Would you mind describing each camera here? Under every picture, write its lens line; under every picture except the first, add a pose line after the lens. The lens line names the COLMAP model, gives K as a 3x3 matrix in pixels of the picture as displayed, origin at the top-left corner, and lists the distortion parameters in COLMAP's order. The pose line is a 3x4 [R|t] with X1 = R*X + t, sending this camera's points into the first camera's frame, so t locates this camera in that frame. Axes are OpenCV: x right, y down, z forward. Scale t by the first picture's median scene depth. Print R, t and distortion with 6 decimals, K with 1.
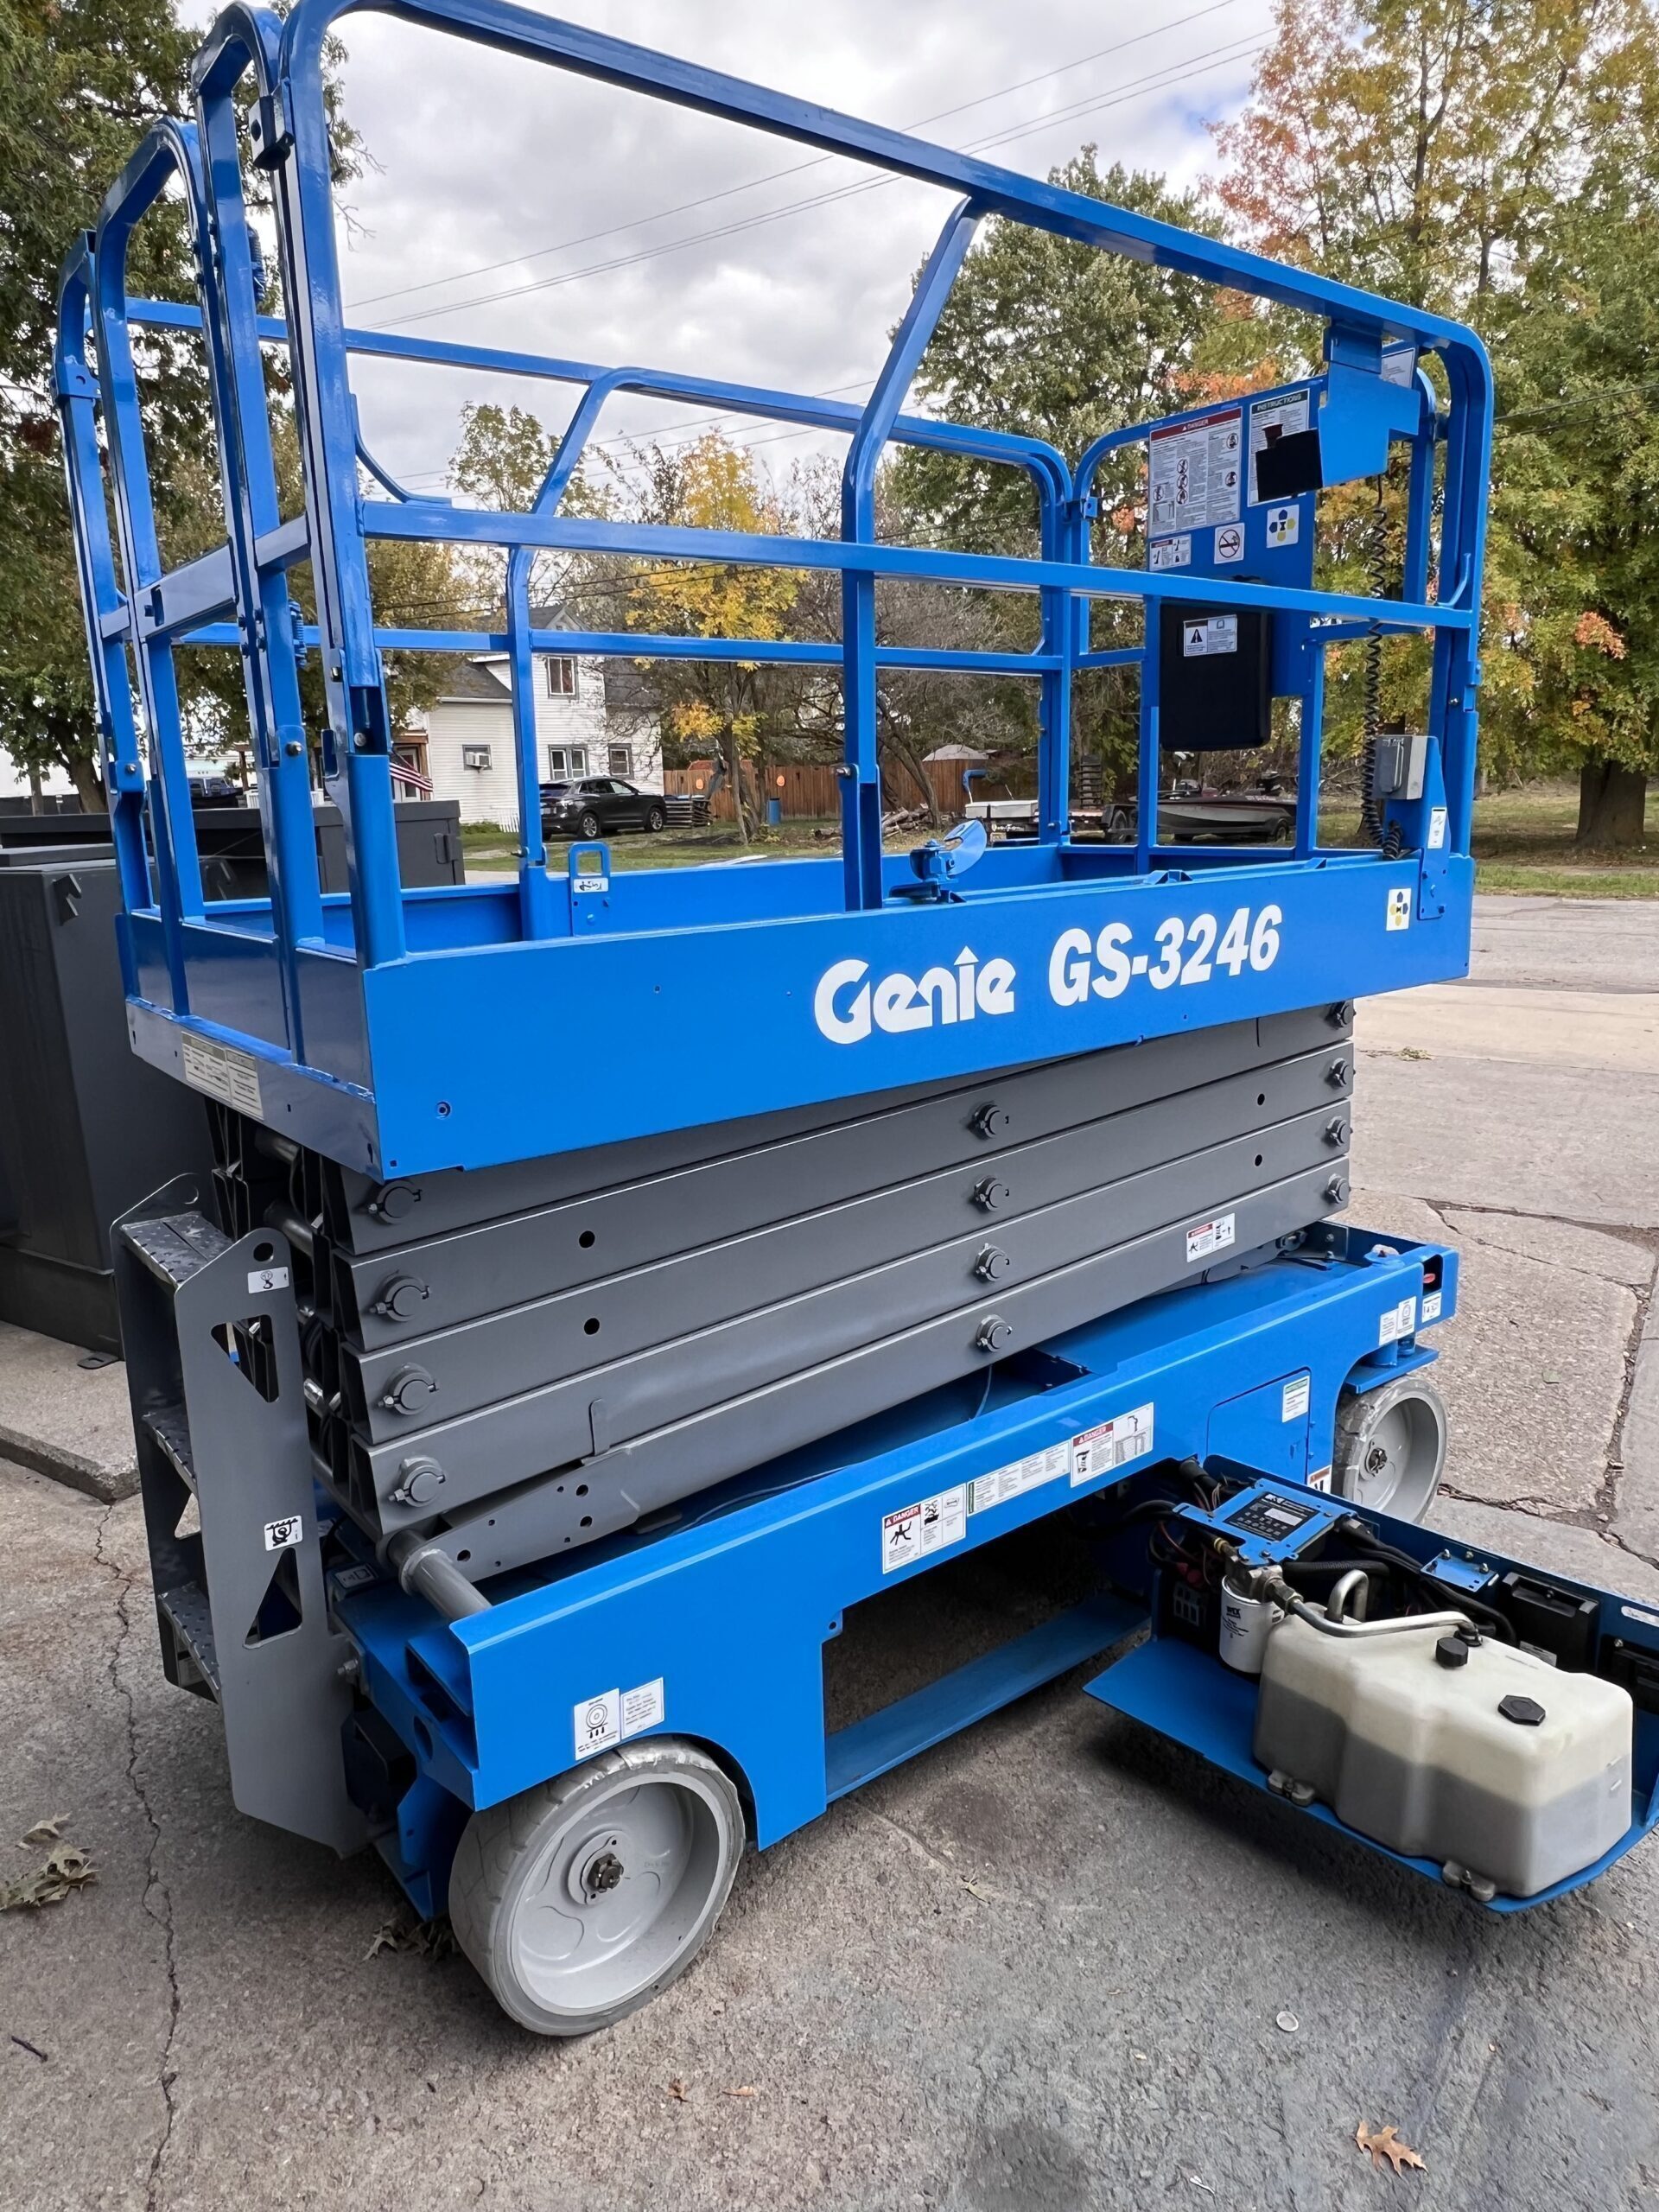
lens RADIAL K [[1404.9, 0, 820.1], [0, 1404.9, 1112.1], [0, 0, 1]] dist [-0.035630, 0.000263]
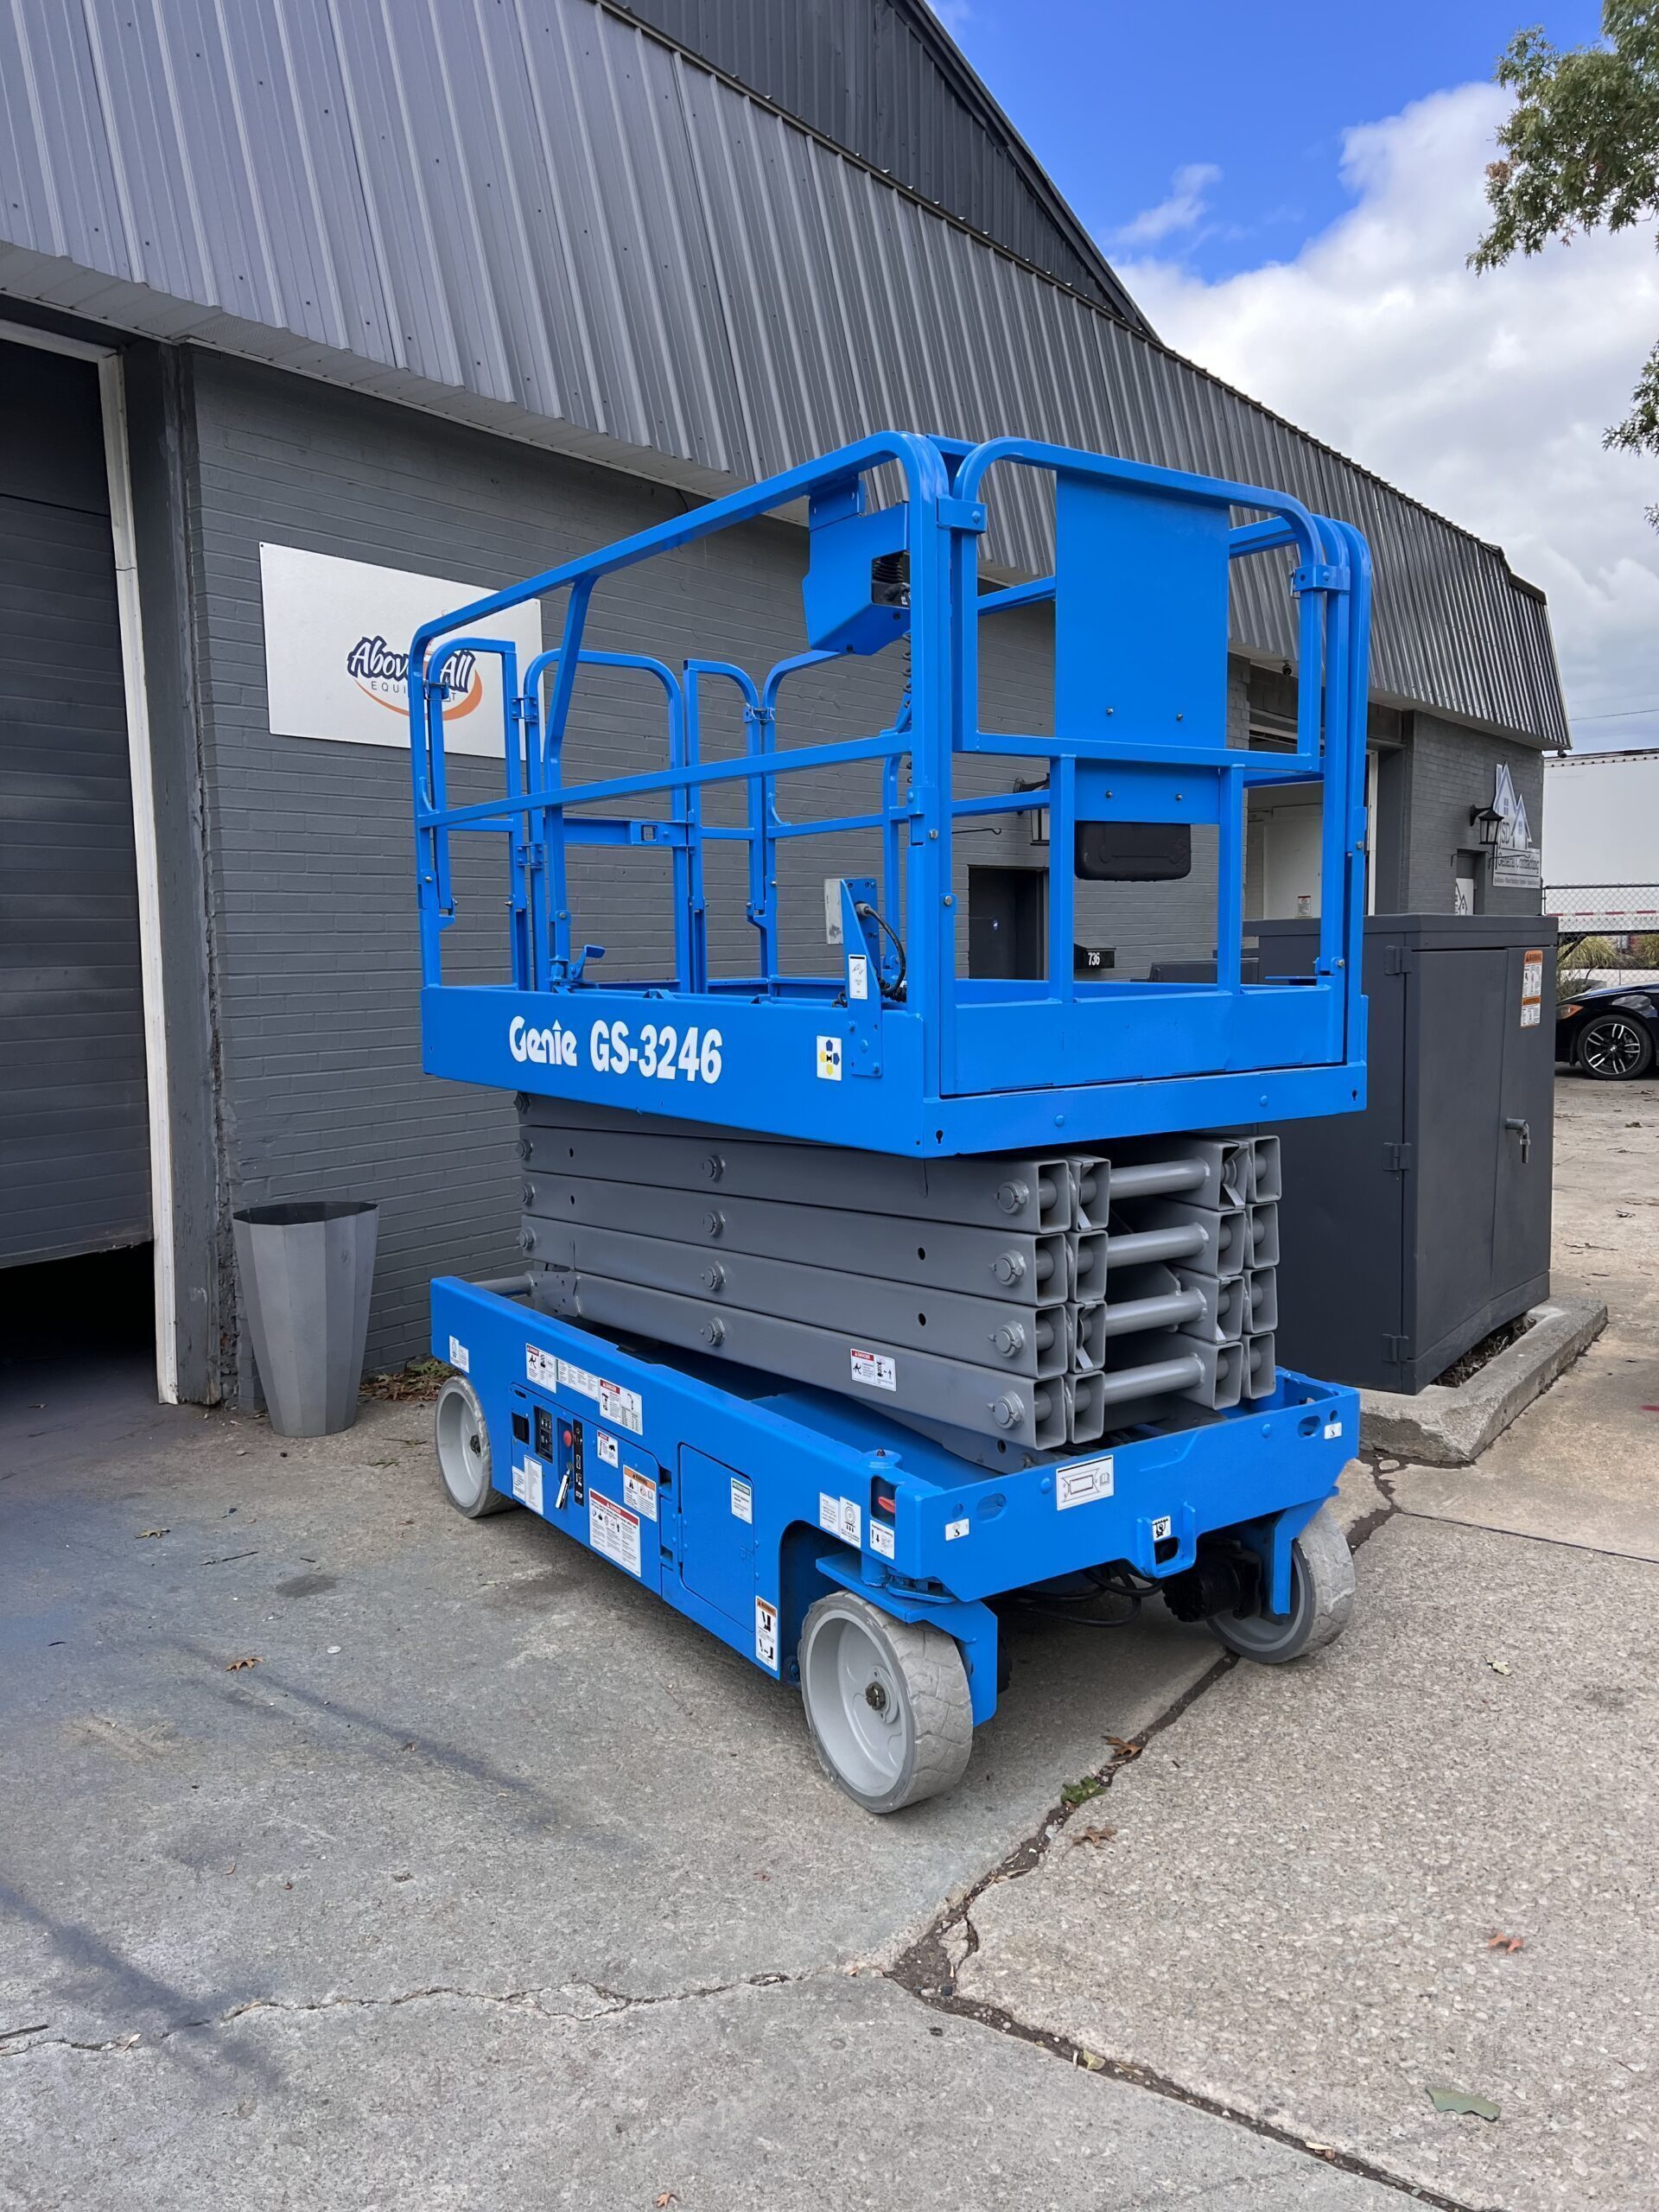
lens RADIAL K [[1659.3, 0, 829.0], [0, 1659.3, 1097.5], [0, 0, 1]] dist [-0.007332, -0.003369]
pose [[-0.040634, 0.133599, -0.990202, 1.829767], [-0.205237, 0.968773, 0.139130, -0.329011], [0.977868, 0.208880, -0.011946, 1.212070]]
